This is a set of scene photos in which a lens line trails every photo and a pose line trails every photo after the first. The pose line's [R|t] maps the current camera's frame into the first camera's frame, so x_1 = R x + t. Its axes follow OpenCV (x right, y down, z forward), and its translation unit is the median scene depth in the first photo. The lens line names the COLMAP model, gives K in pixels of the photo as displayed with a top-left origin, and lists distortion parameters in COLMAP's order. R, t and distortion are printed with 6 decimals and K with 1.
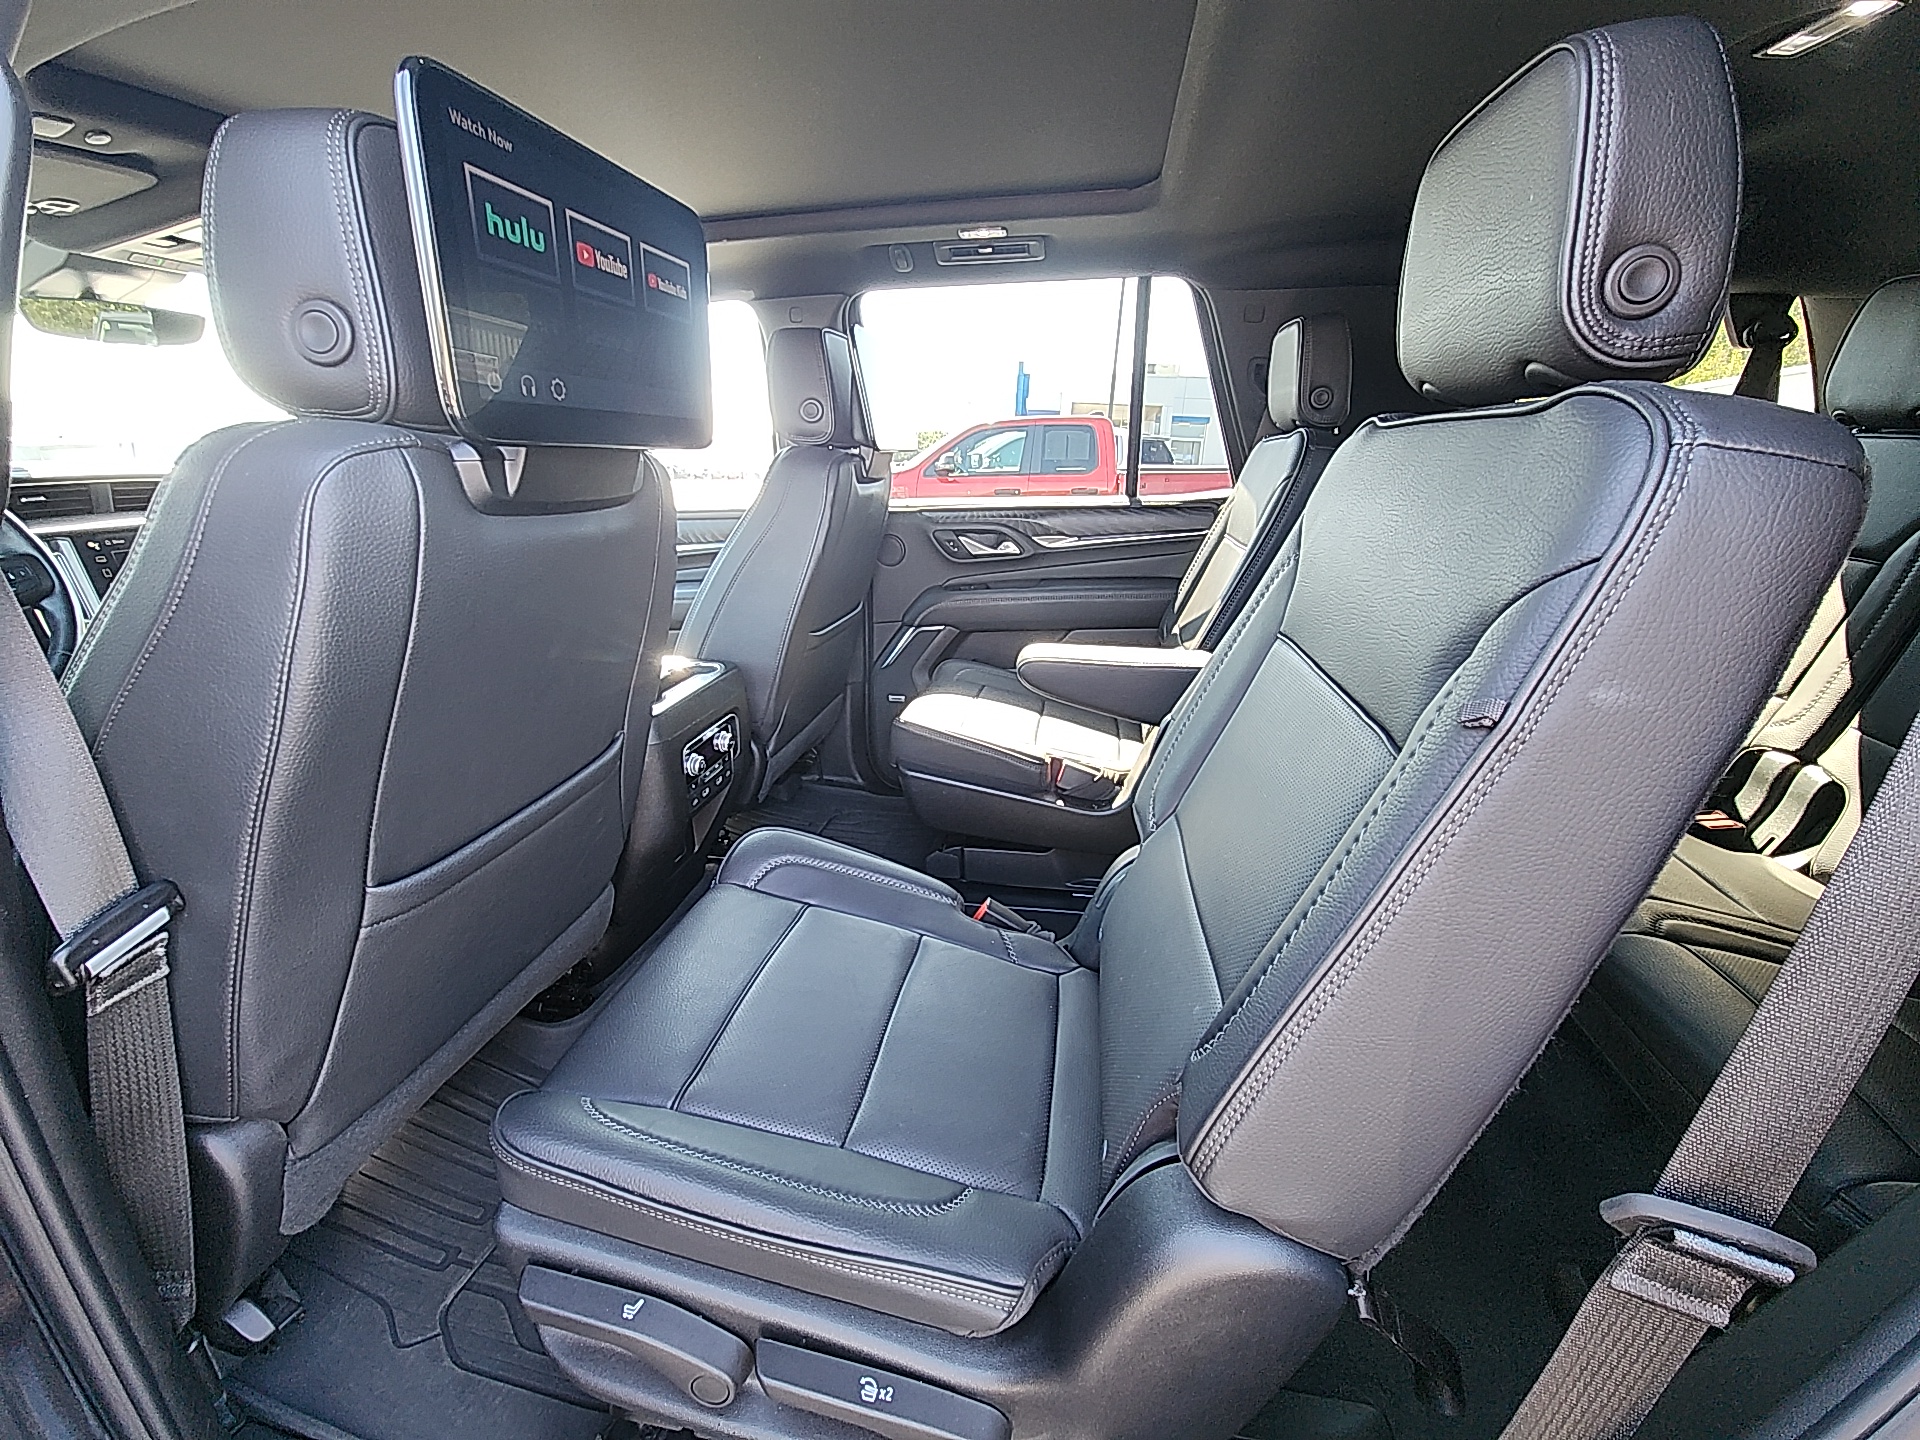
lens RADIAL K [[755.7, 0, 947.4], [0, 755.7, 698.6], [0, 0, 1]] dist [0.023908, -0.013275]
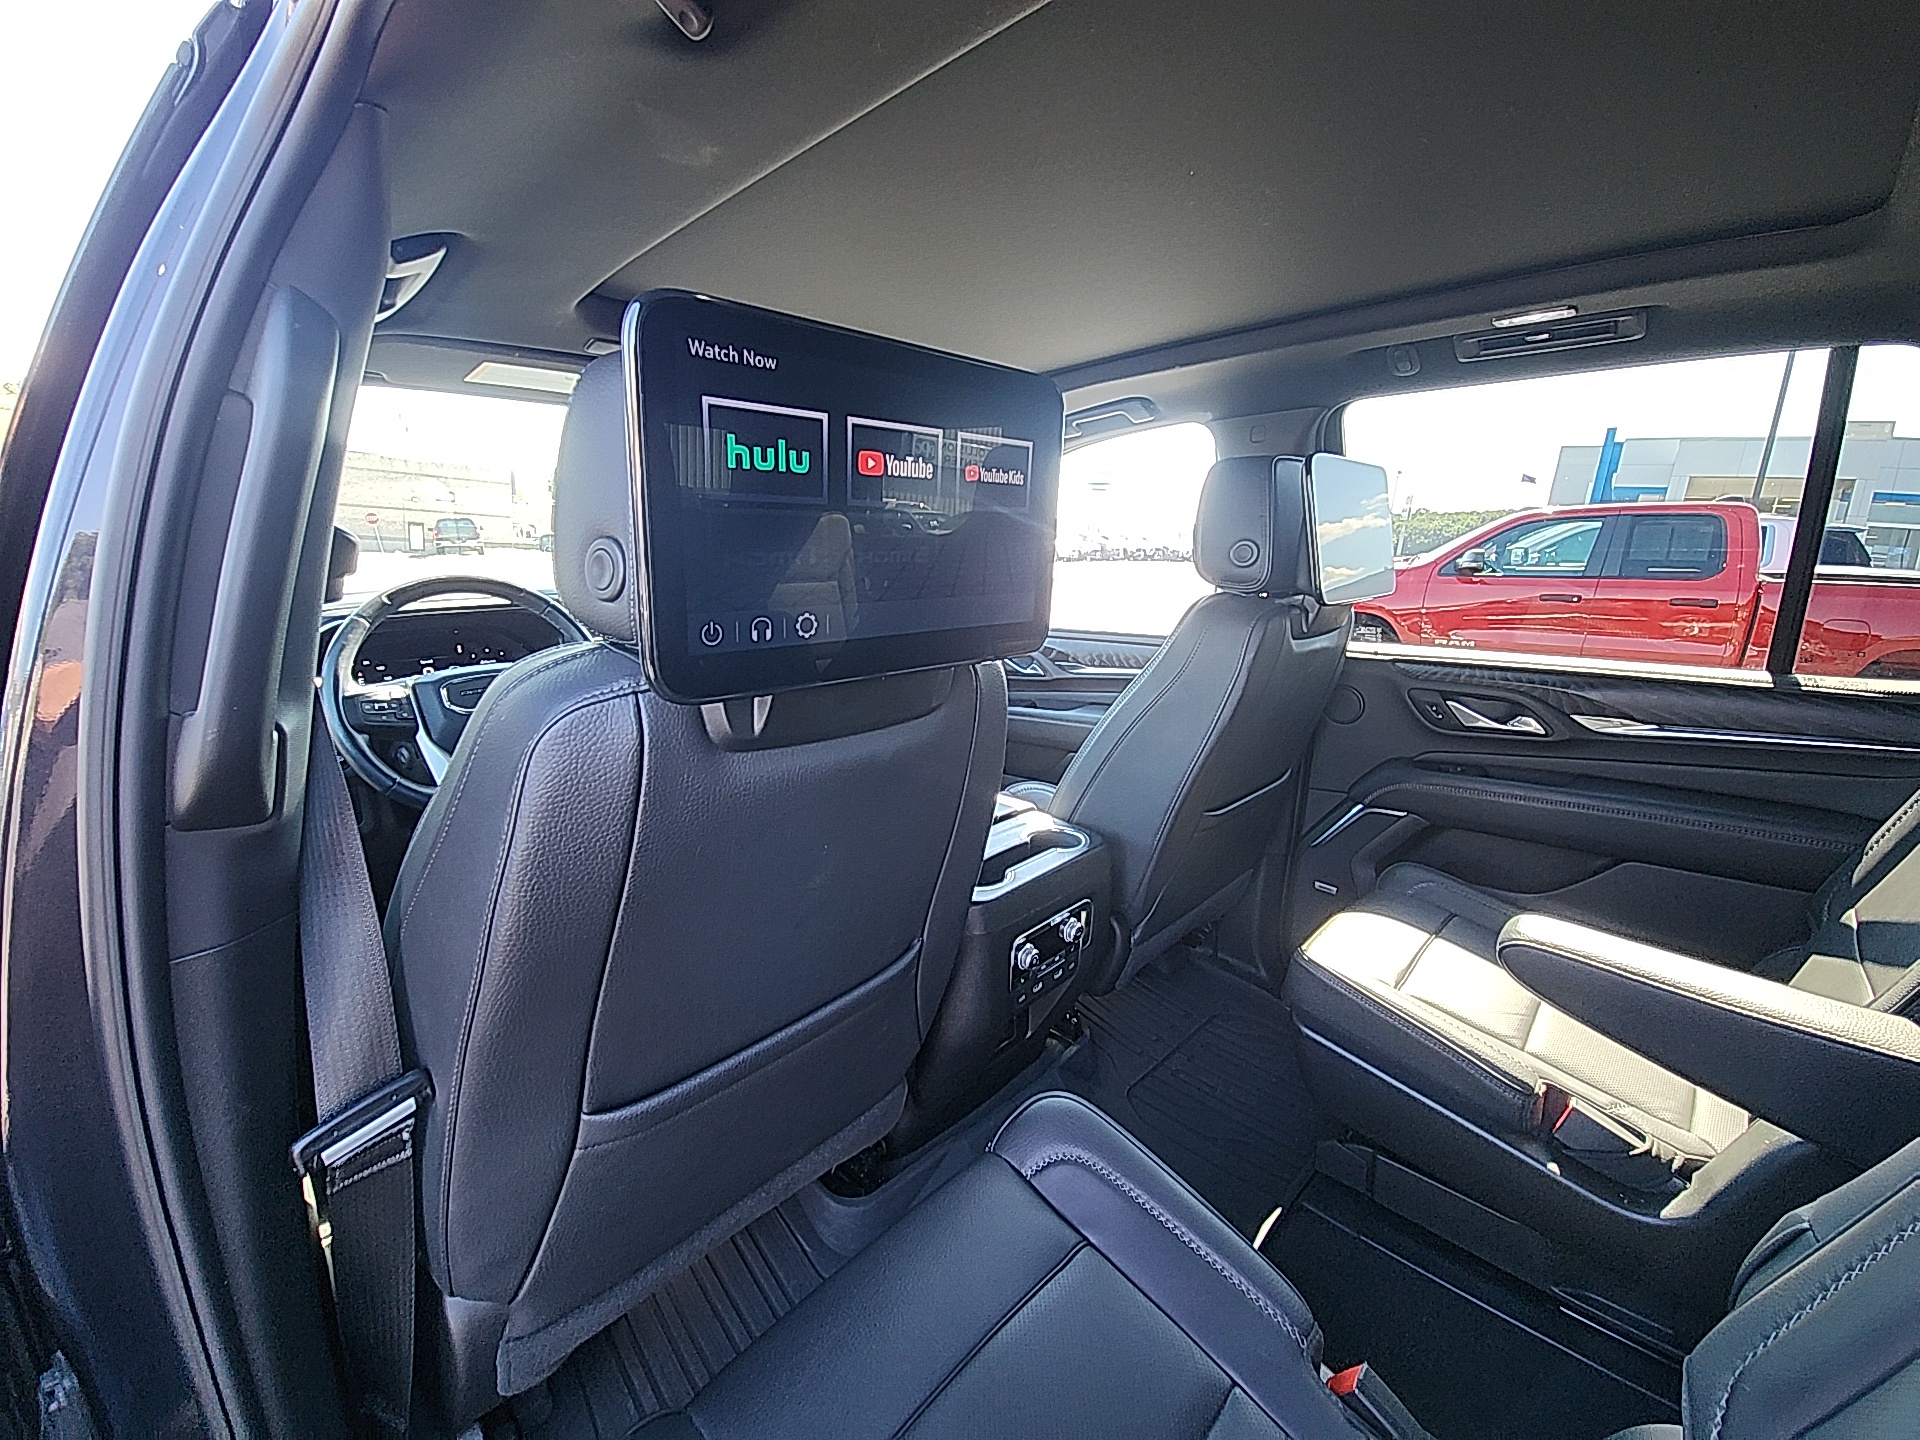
lens RADIAL K [[774.1, 0, 955.0], [0, 774.1, 706.5], [0, 0, 1]] dist [-0.002159, -0.000808]
pose [[0.832382, 0.127701, -0.539289, 0.037448], [-0.180756, 0.982435, -0.046358, -0.135922], [0.523896, 0.136067, 0.840844, 0.171894]]
